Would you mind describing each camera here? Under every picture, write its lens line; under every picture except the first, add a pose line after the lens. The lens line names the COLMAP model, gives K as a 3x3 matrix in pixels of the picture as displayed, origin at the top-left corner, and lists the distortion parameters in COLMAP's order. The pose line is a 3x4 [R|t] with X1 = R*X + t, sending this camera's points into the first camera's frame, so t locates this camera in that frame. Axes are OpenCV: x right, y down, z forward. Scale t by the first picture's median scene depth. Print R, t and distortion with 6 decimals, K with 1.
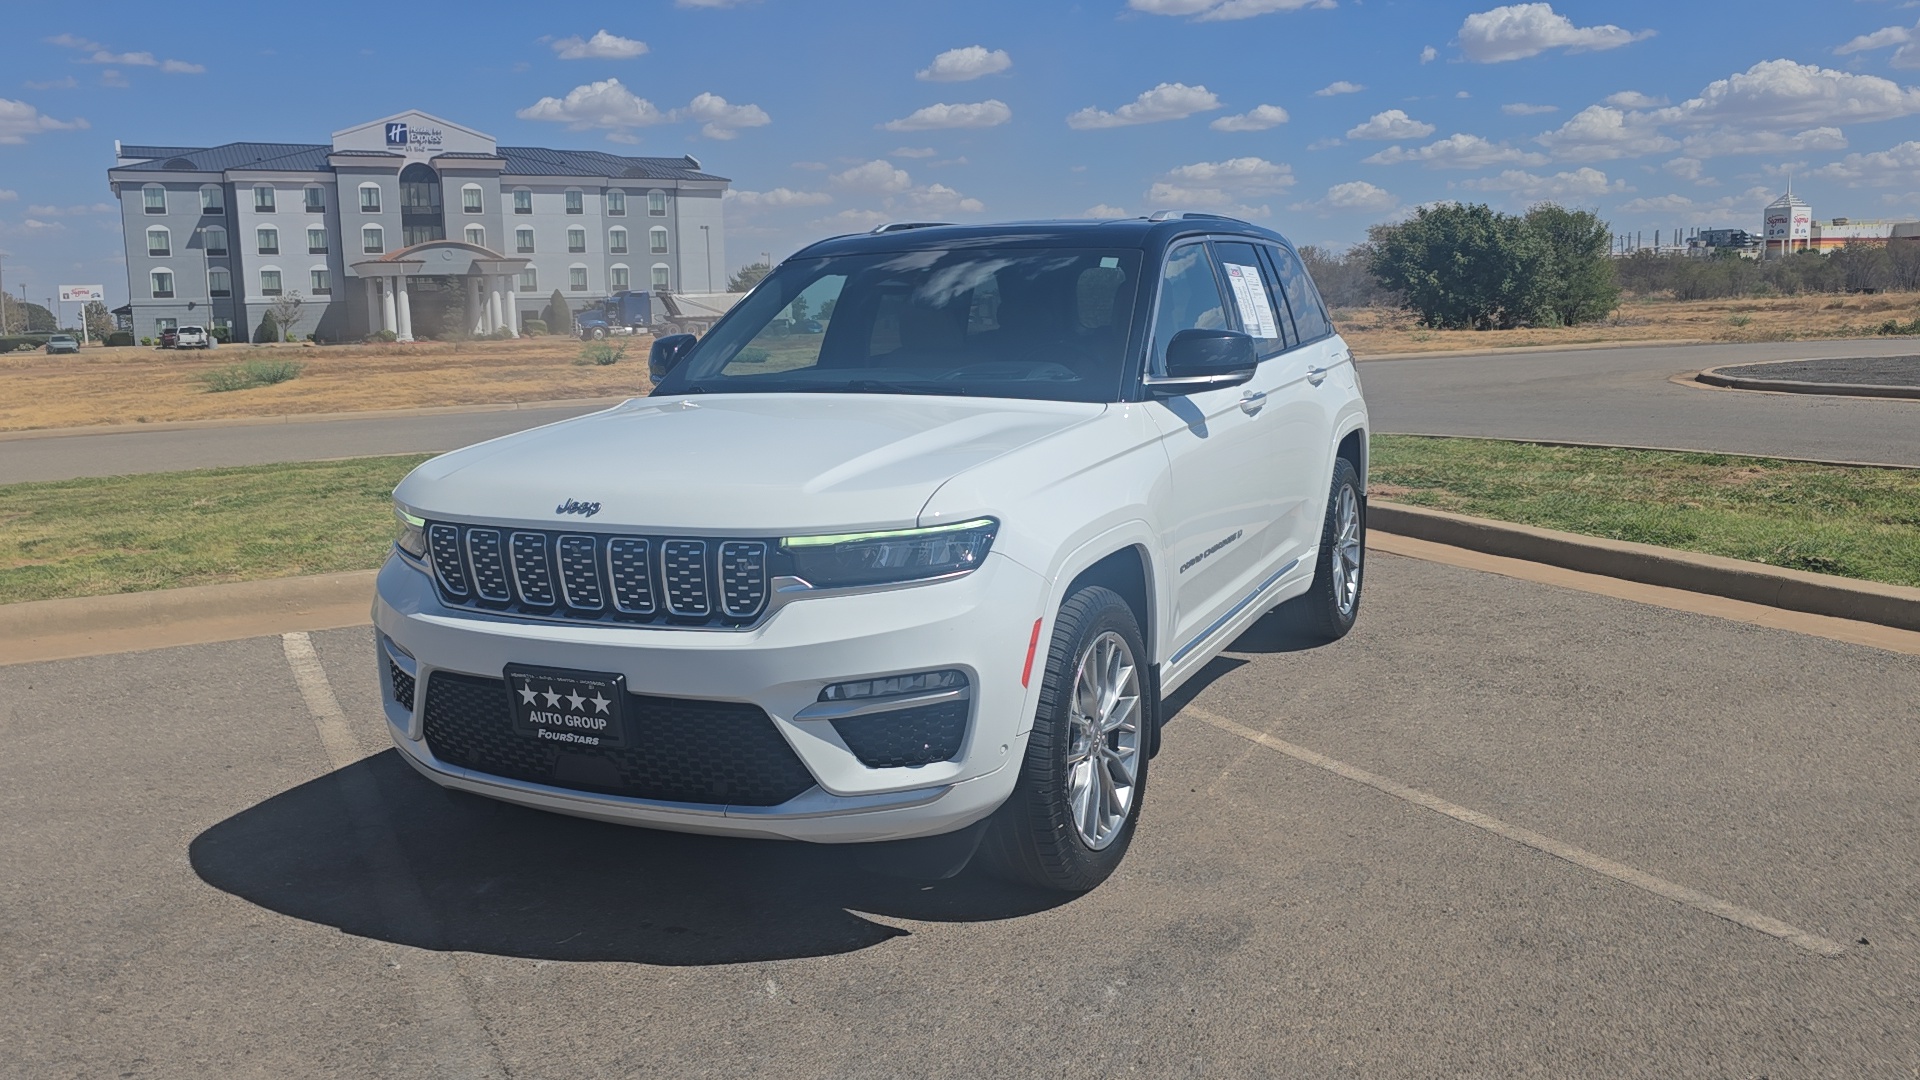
lens RADIAL K [[1588.9, 0, 964.6], [0, 1588.9, 518.5], [0, 0, 1]] dist [0.007251, -0.008599]
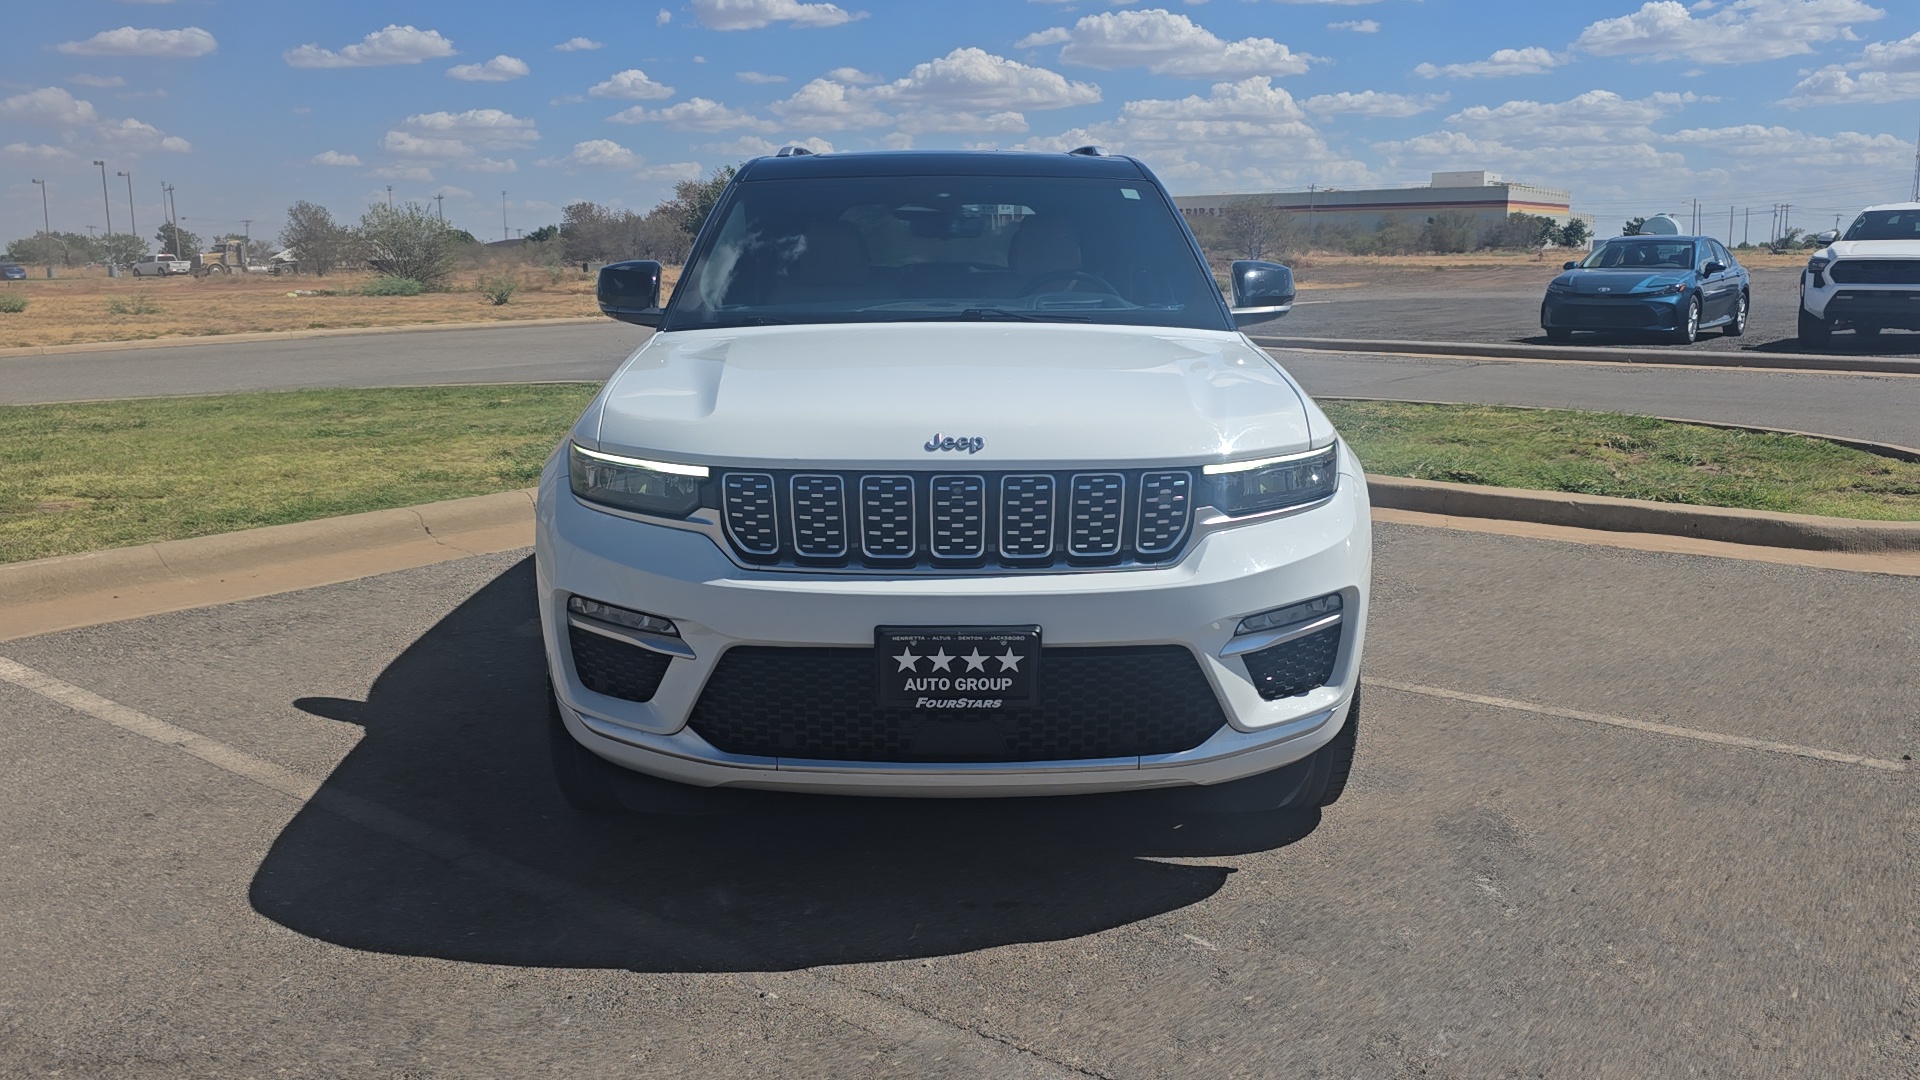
lens RADIAL K [[1588.9, 0, 956.6], [0, 1588.9, 515.9], [0, 0, 1]] dist [0.007251, -0.008599]
pose [[0.899337, -0.053313, 0.433993, -0.522335], [0.042806, 0.998506, 0.033955, 0.002783], [-0.435155, -0.011960, 0.900276, 0.169392]]
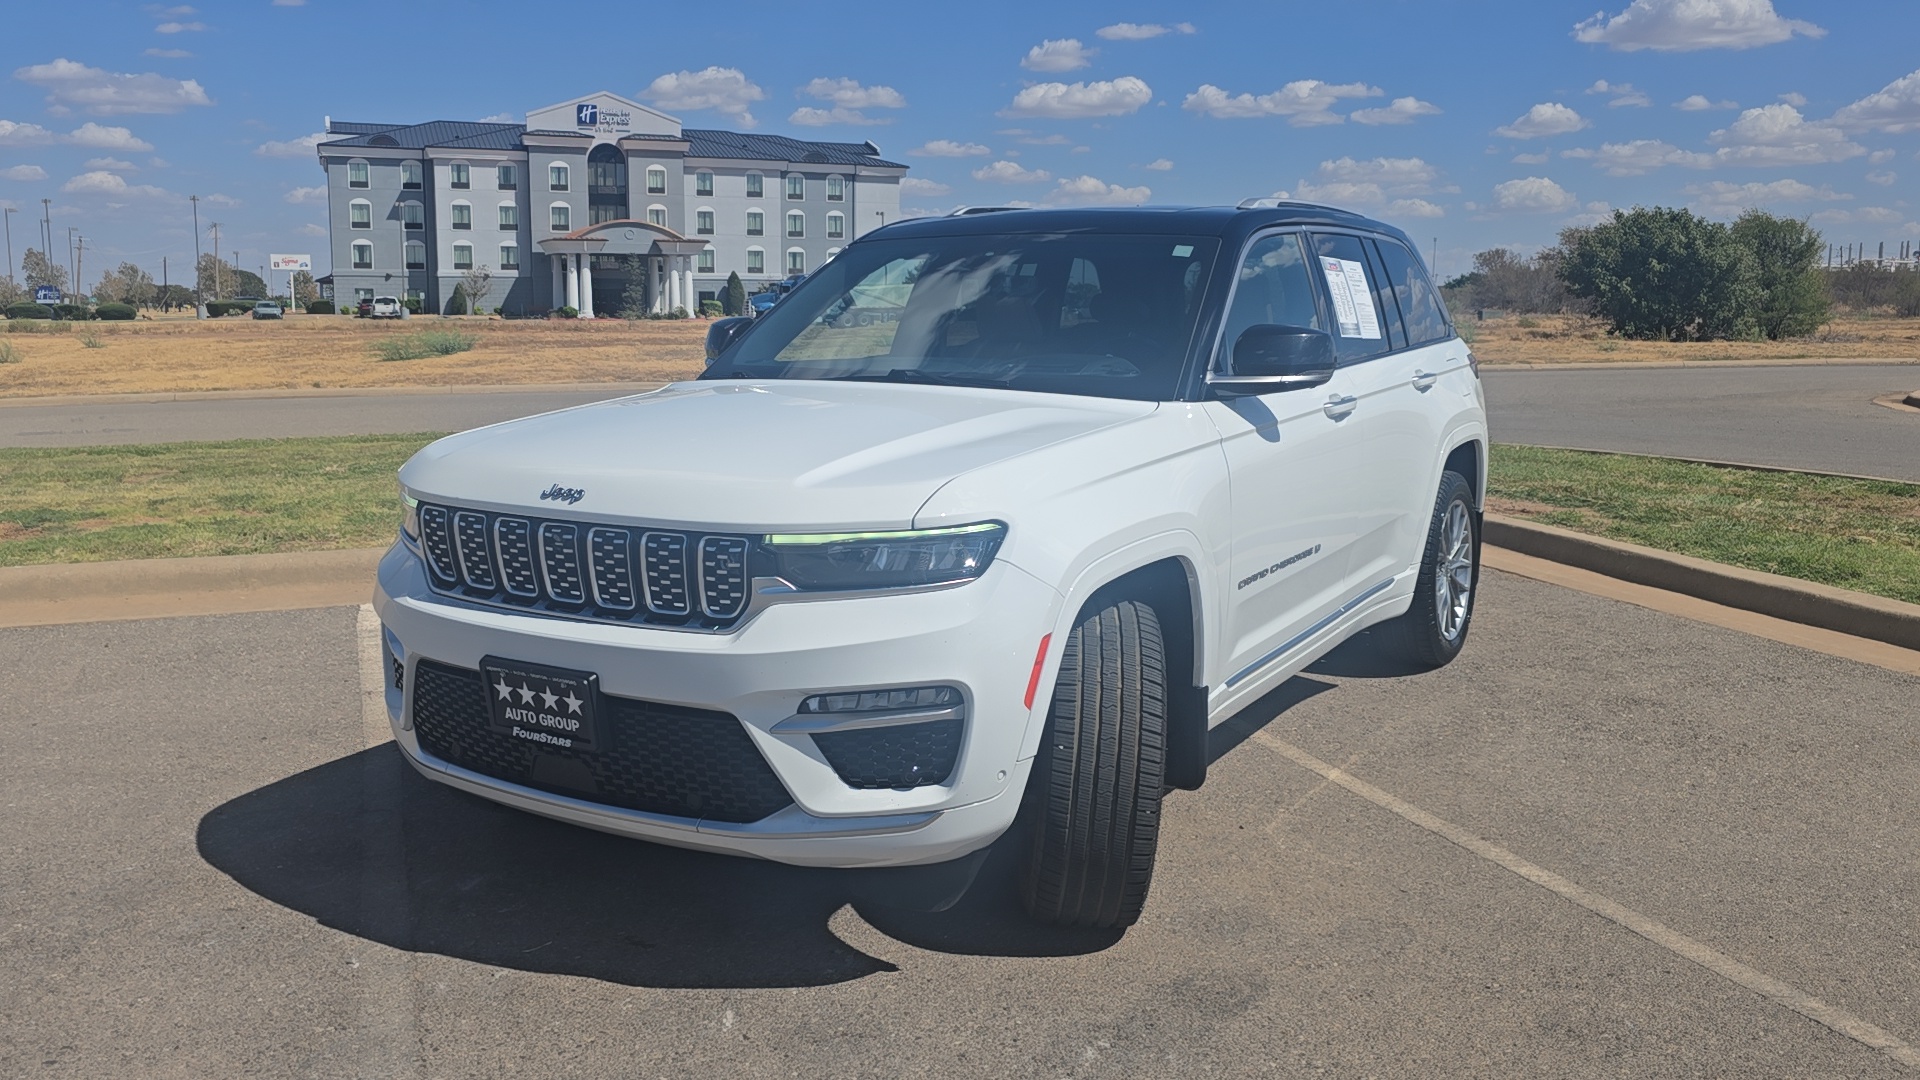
lens RADIAL K [[1588.9, 0, 966.4], [0, 1588.9, 547.0], [0, 0, 1]] dist [0.007251, -0.008599]
pose [[0.993685, 0.046185, -0.102259, 0.076927], [-0.043856, 0.998727, 0.024910, -0.007794], [0.103280, -0.020268, 0.994446, 0.073716]]
